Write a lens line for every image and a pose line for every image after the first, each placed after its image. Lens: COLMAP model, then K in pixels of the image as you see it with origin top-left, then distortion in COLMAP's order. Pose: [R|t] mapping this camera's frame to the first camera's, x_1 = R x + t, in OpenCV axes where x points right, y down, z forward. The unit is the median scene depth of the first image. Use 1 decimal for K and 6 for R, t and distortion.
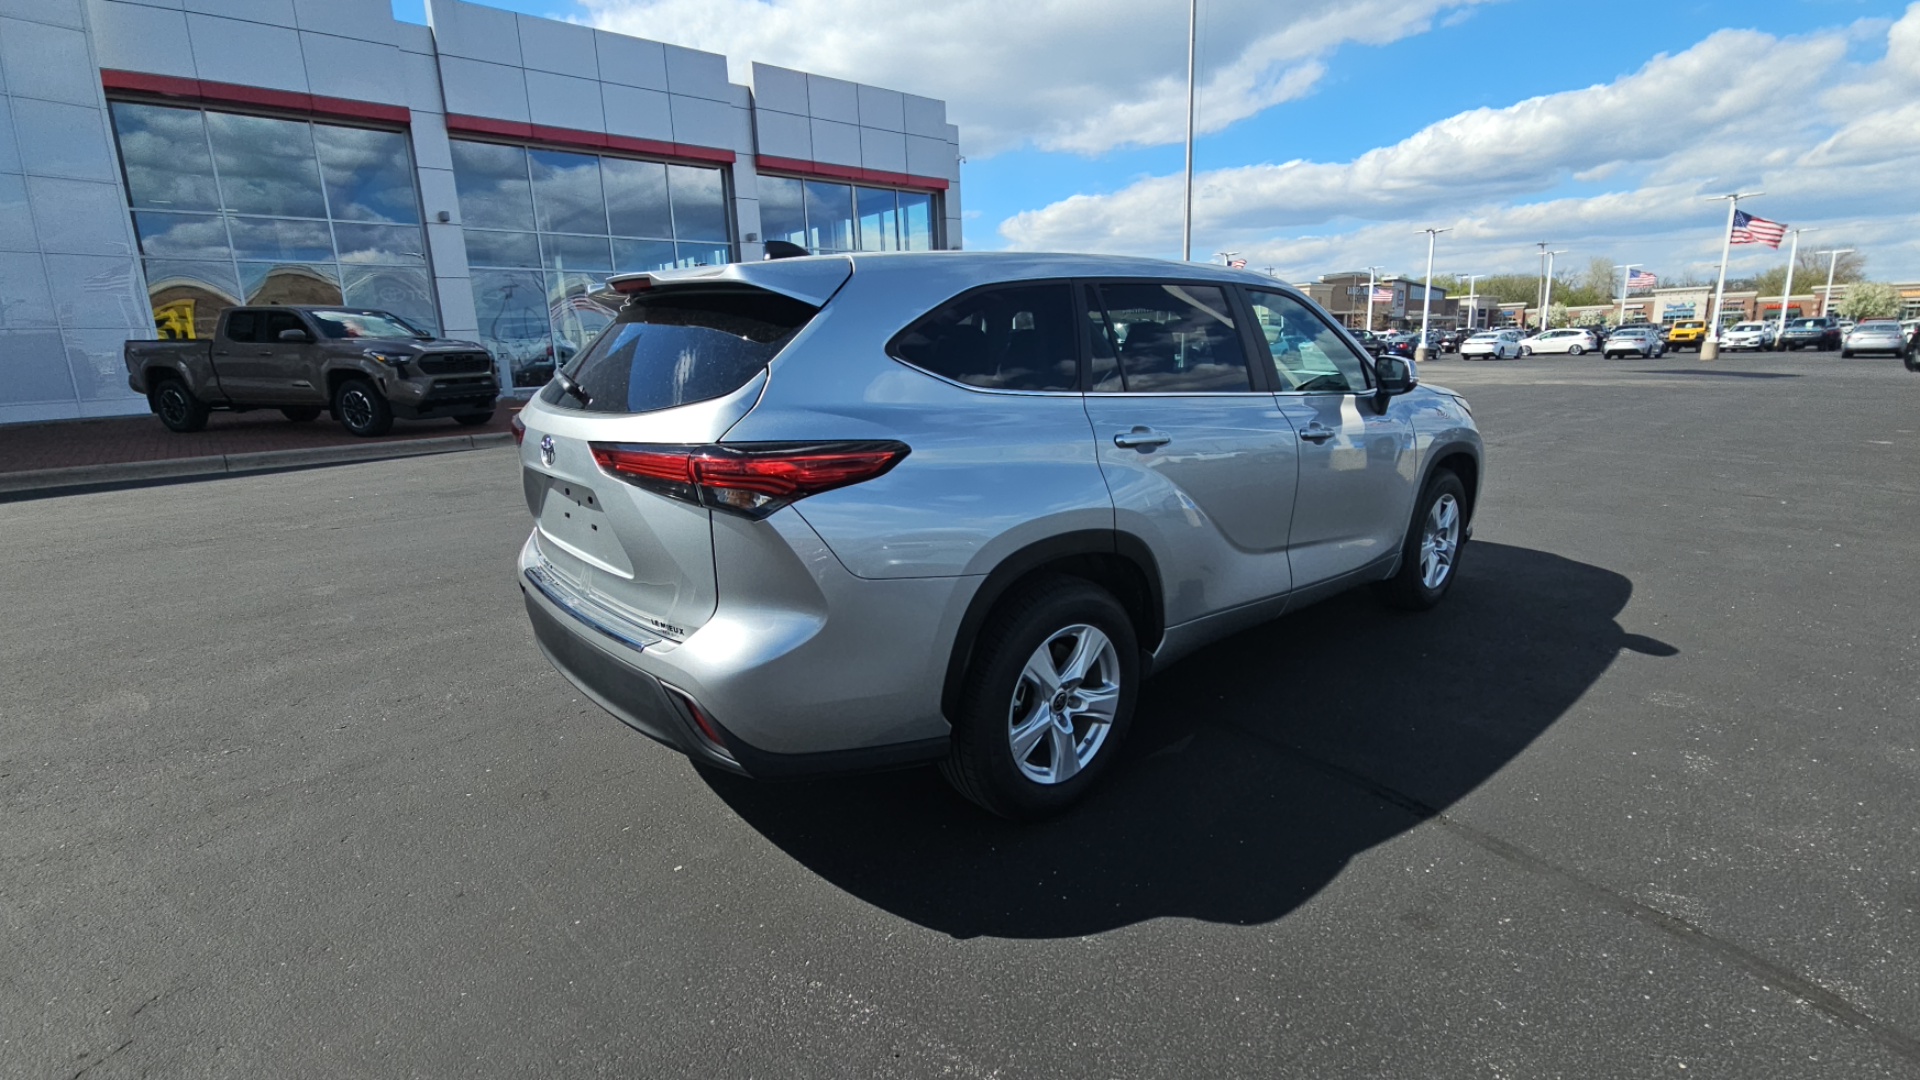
lens RADIAL K [[862.5, 0, 986.6], [0, 862.5, 535.8], [0, 0, 1]] dist [0.010123, -0.007037]
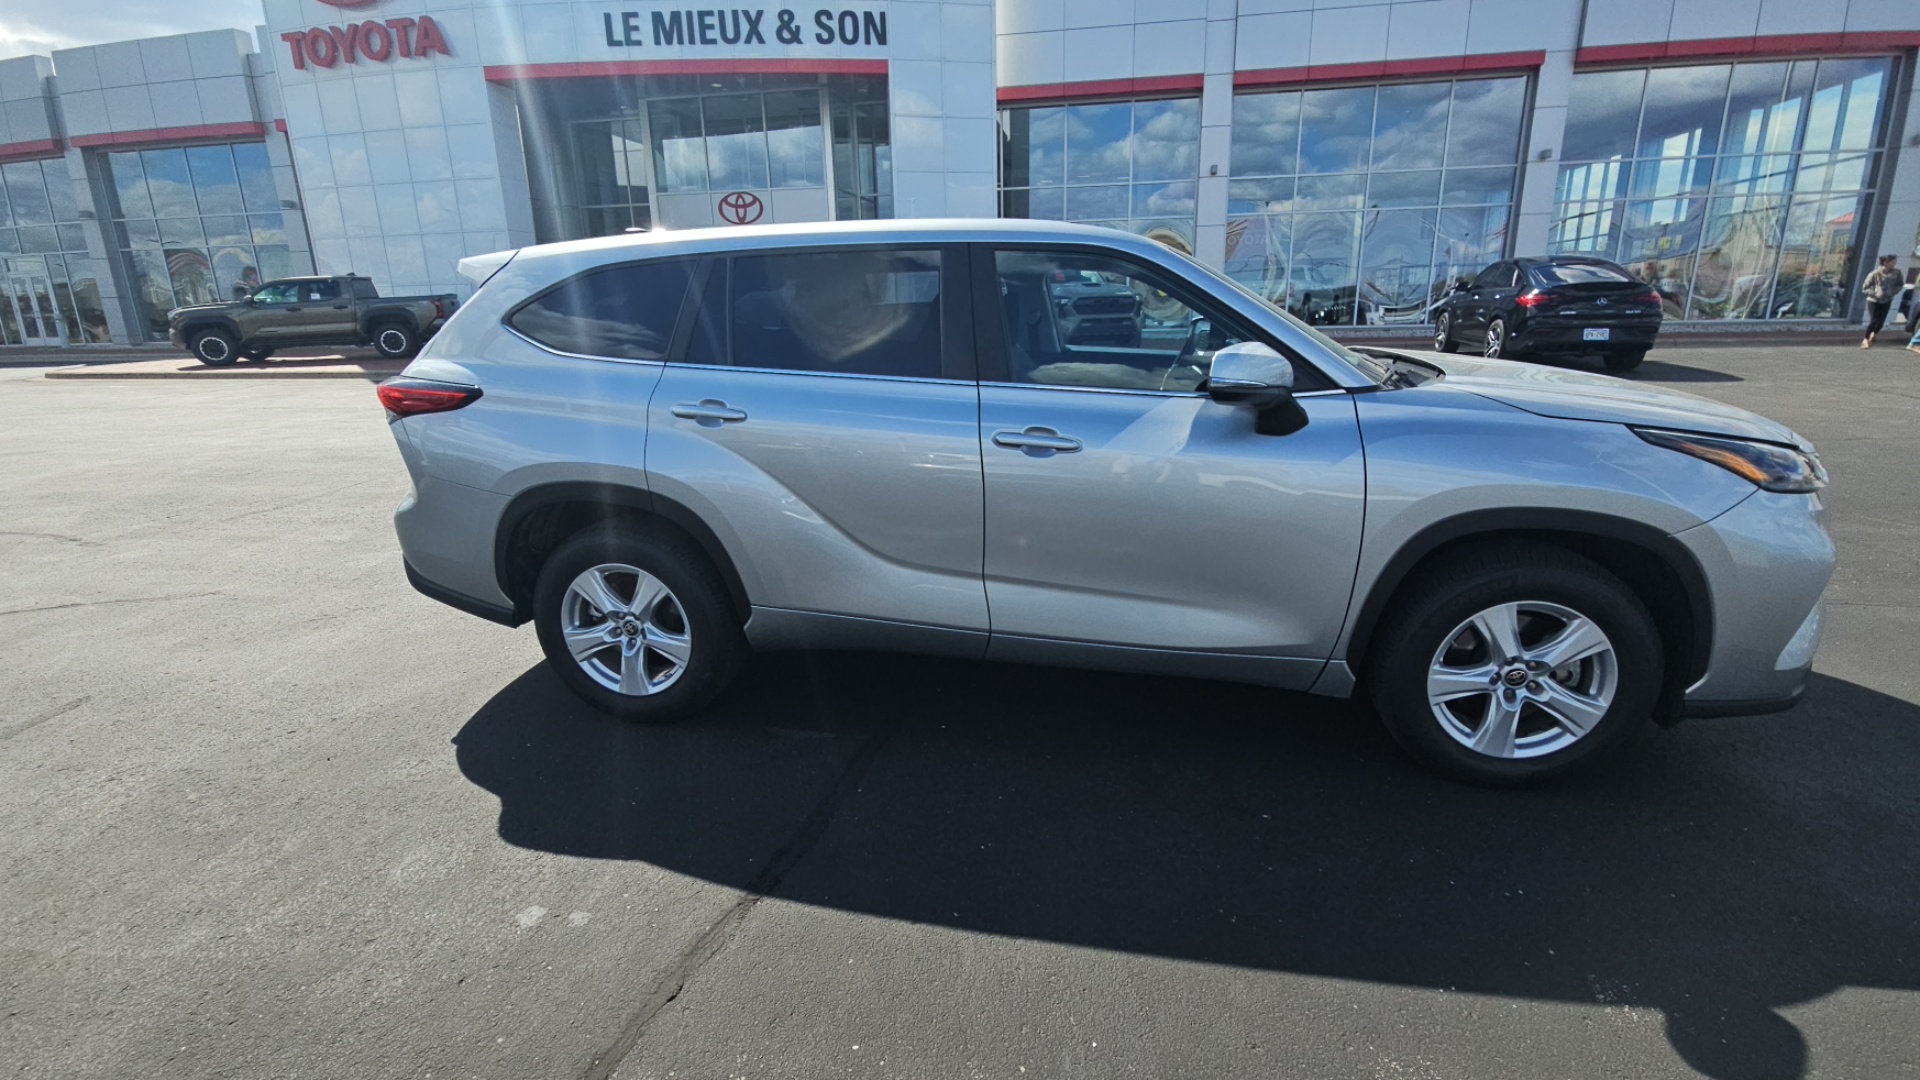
lens RADIAL K [[874.7, 0, 990.4], [0, 874.7, 540.8], [0, 0, 1]] dist [-0.001037, -0.000969]
pose [[0.594951, 0.228593, -0.770570, 0.752380], [-0.173200, 0.972643, 0.154812, -0.113213], [0.784879, 0.041357, 0.618267, 0.386727]]
